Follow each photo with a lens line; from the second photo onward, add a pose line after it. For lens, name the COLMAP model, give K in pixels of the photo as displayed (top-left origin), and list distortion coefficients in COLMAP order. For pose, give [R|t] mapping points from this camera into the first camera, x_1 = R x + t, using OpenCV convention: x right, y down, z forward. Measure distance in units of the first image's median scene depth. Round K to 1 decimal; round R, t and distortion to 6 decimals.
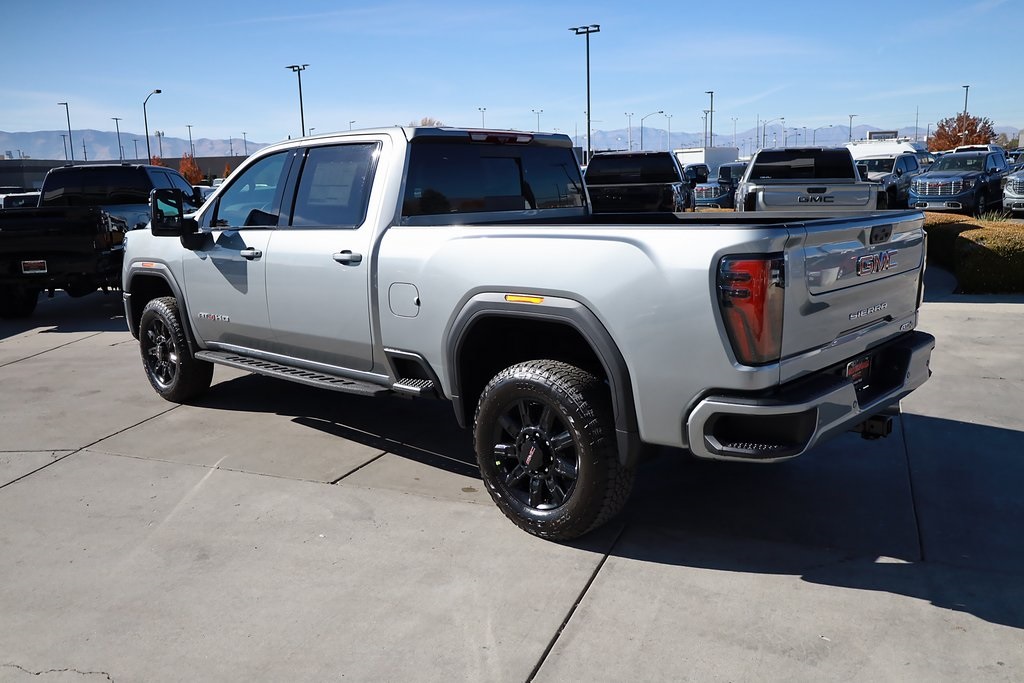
lens RADIAL K [[861.4, 0, 512.7], [0, 861.4, 343.9], [0, 0, 1]] dist [-0.018559, 0.004337]
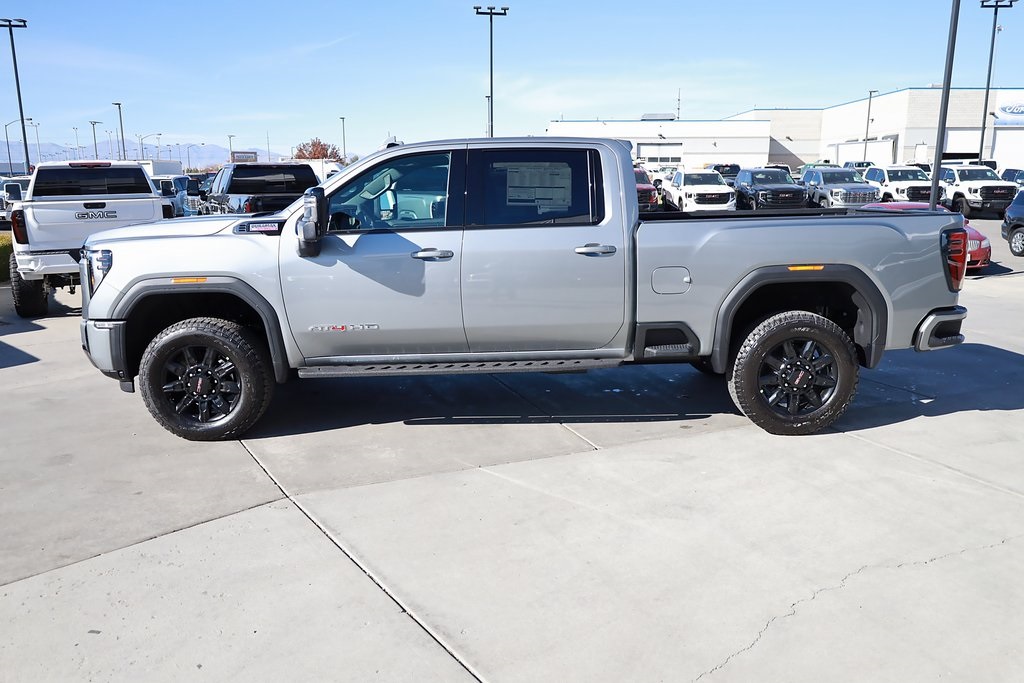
lens RADIAL K [[809.7, 0, 512.0], [0, 809.7, 340.5], [0, 0, 1]] dist [-0.006913, 0.001756]
pose [[0.692285, -0.115301, 0.712353, -0.984378], [0.123774, 0.991496, 0.040196, -0.035359], [-0.710930, 0.060344, 0.700669, 0.306288]]
